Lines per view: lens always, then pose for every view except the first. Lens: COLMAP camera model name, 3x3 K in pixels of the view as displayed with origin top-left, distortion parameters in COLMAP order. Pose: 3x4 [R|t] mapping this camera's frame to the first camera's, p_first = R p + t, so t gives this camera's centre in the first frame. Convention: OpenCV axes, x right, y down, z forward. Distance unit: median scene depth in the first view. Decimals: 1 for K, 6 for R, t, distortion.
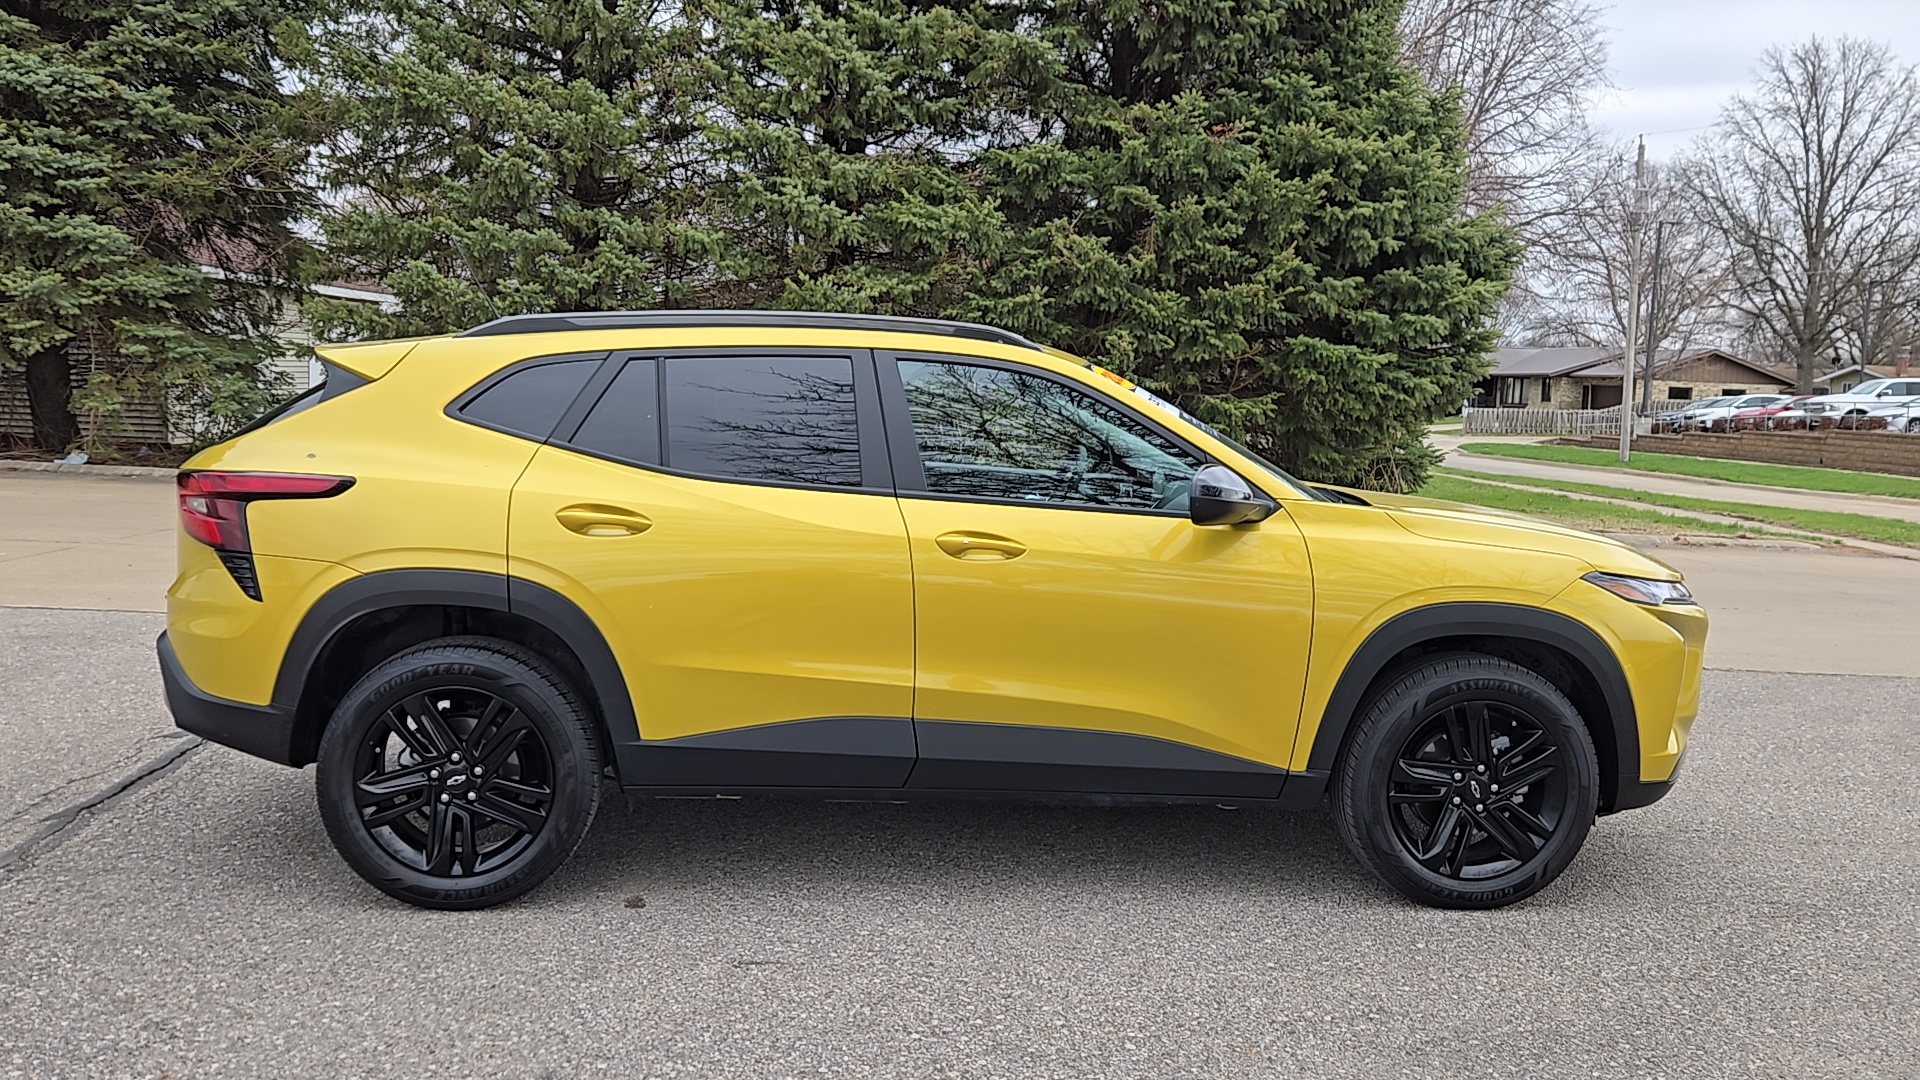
lens RADIAL K [[1591.3, 0, 951.9], [0, 1591.3, 531.8], [0, 0, 1]] dist [0.027513, -0.017461]
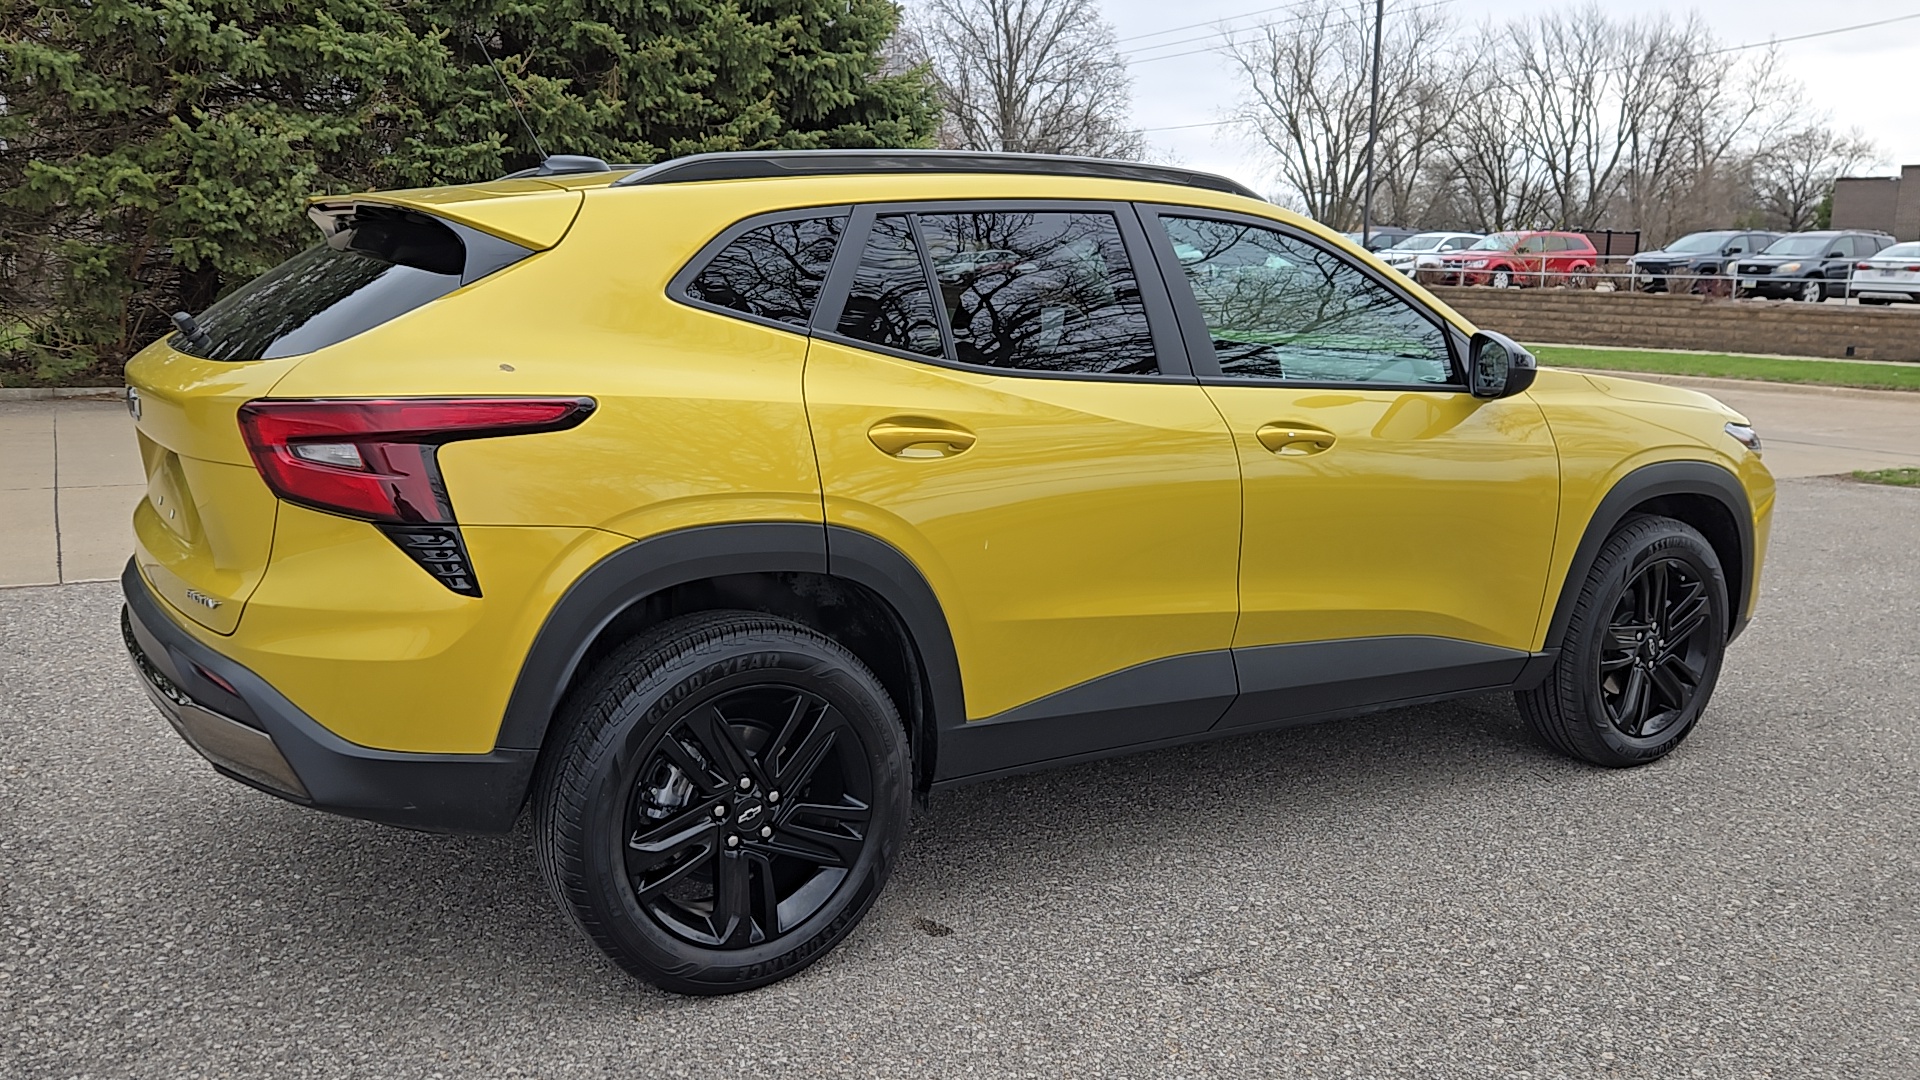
lens RADIAL K [[1591.3, 0, 951.9], [0, 1591.3, 531.8], [0, 0, 1]] dist [0.027513, -0.017461]
pose [[0.887088, -0.093269, 0.452080, -0.143276], [0.053679, 0.993573, 0.099654, -0.009663], [-0.458469, -0.064135, 0.886393, 0.088101]]
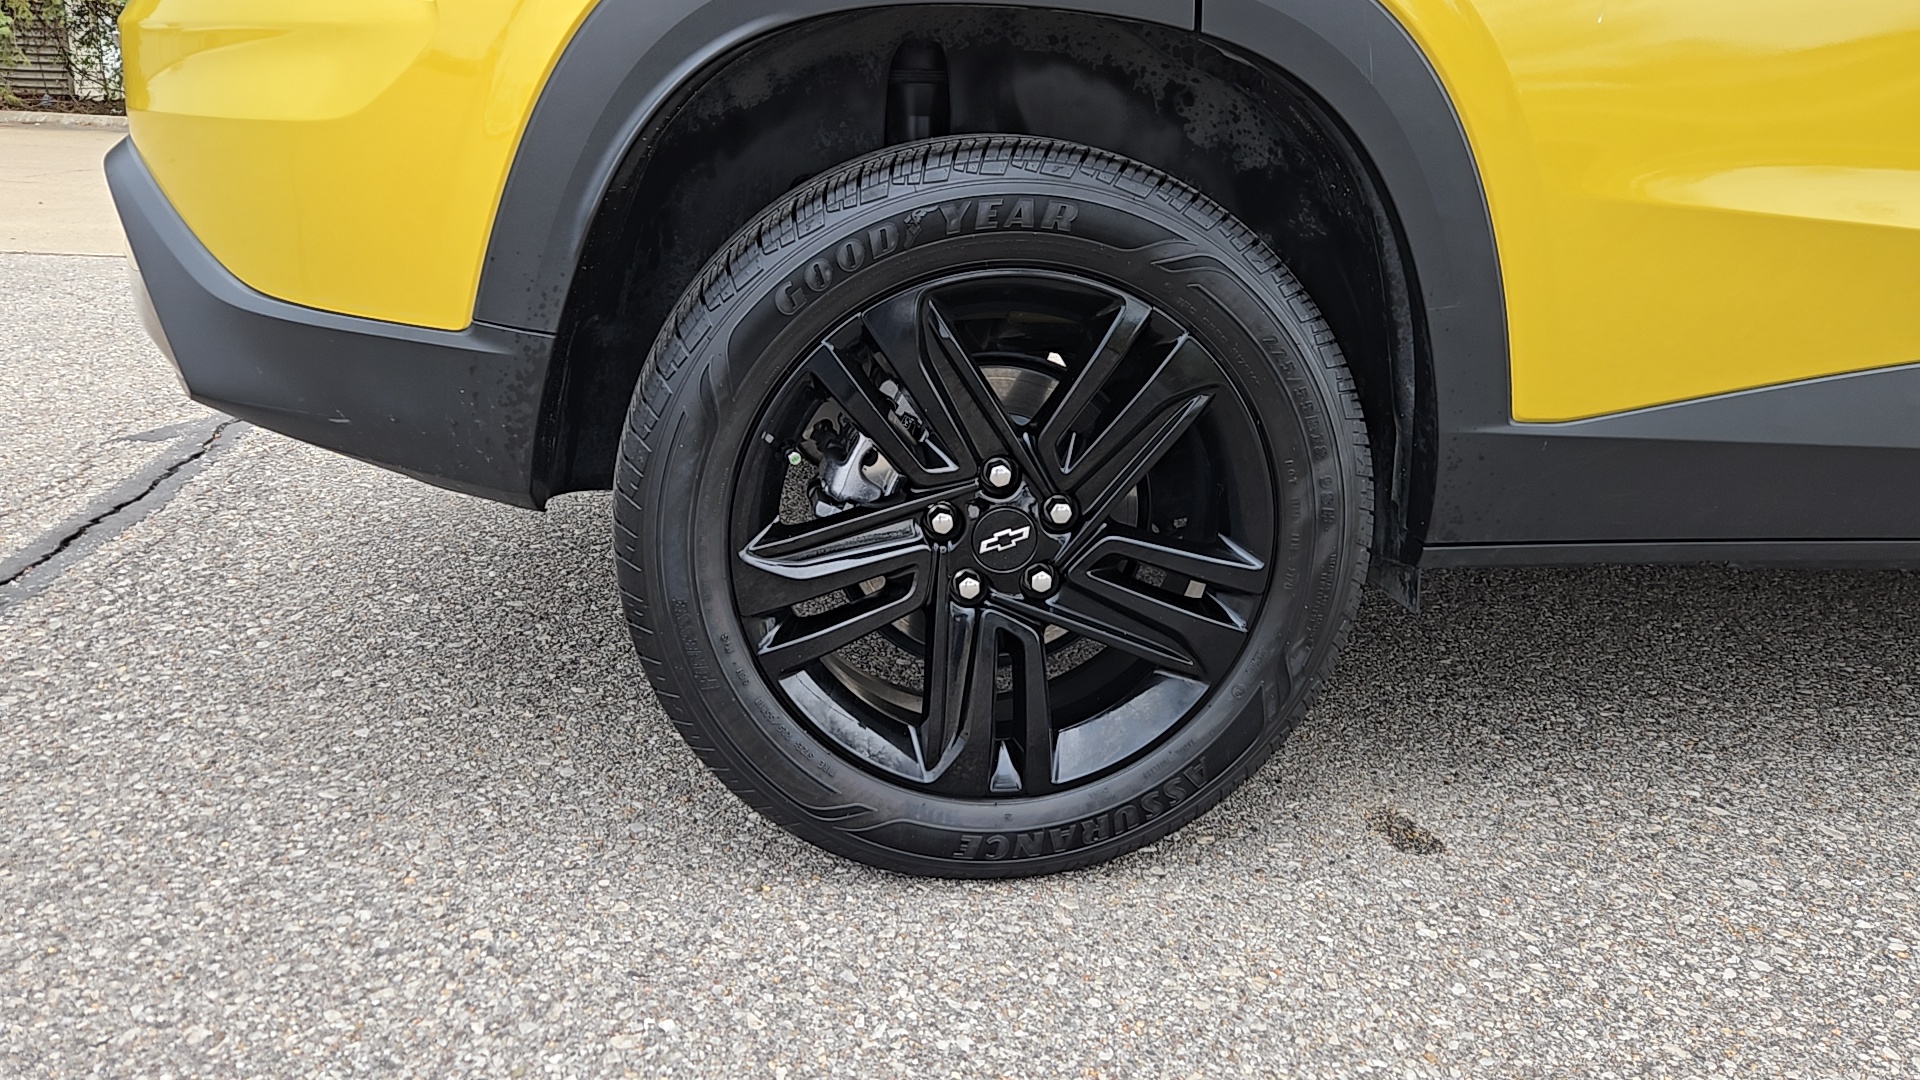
lens RADIAL K [[1591.3, 0, 951.9], [0, 1591.3, 531.8], [0, 0, 1]] dist [0.027513, -0.017461]
pose [[0.999421, -0.015856, 0.030120, -0.088089], [0.010001, 0.982606, 0.185436, 0.023319], [-0.032537, -0.185027, 0.982195, 0.172696]]
